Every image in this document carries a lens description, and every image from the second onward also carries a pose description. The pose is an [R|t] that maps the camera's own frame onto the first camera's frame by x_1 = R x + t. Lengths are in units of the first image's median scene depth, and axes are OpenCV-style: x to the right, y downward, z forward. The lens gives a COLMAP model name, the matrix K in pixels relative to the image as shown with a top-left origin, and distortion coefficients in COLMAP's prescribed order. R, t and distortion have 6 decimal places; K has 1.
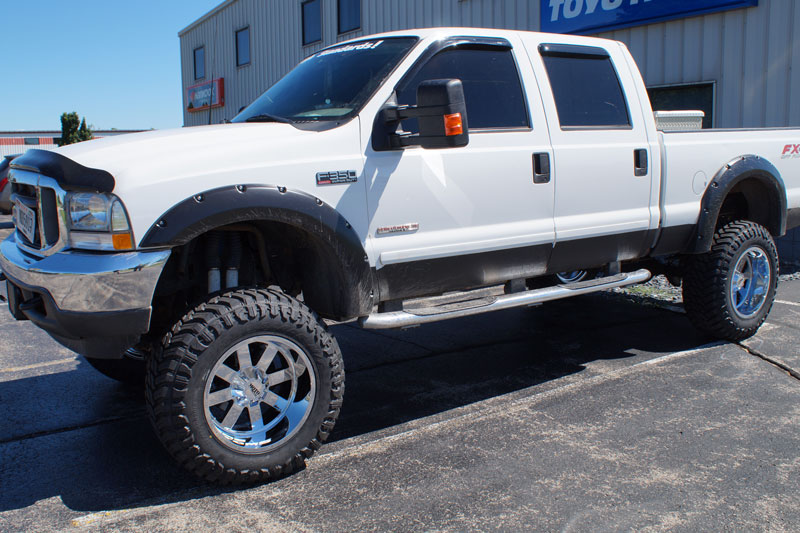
lens RADIAL K [[744.7, 0, 400.0], [0, 744.7, 266.8], [0, 0, 1]] dist [-0.078327, 0.000000]
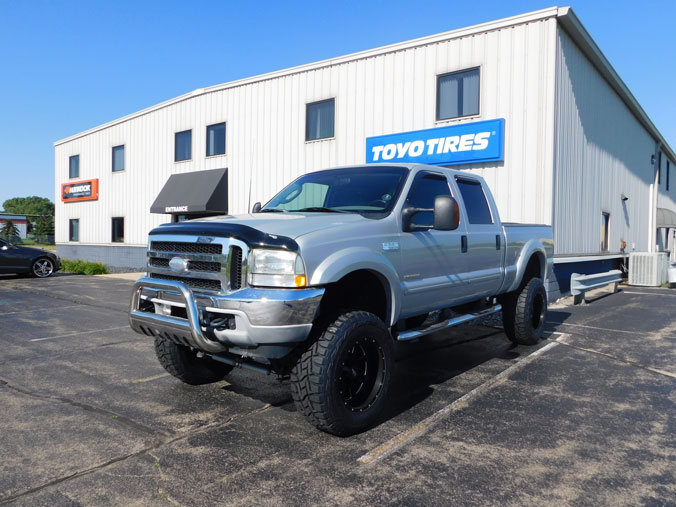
lens RADIAL K [[493.4, 0, 337.8], [0, 493.4, 249.7], [0, 0, 1]] dist [0.008347, 0.000695]
pose [[0.950855, 0.022982, 0.308782, -0.640267], [0.018480, 0.991252, -0.130682, 0.035844], [-0.309084, 0.129966, 0.942112, -0.016169]]
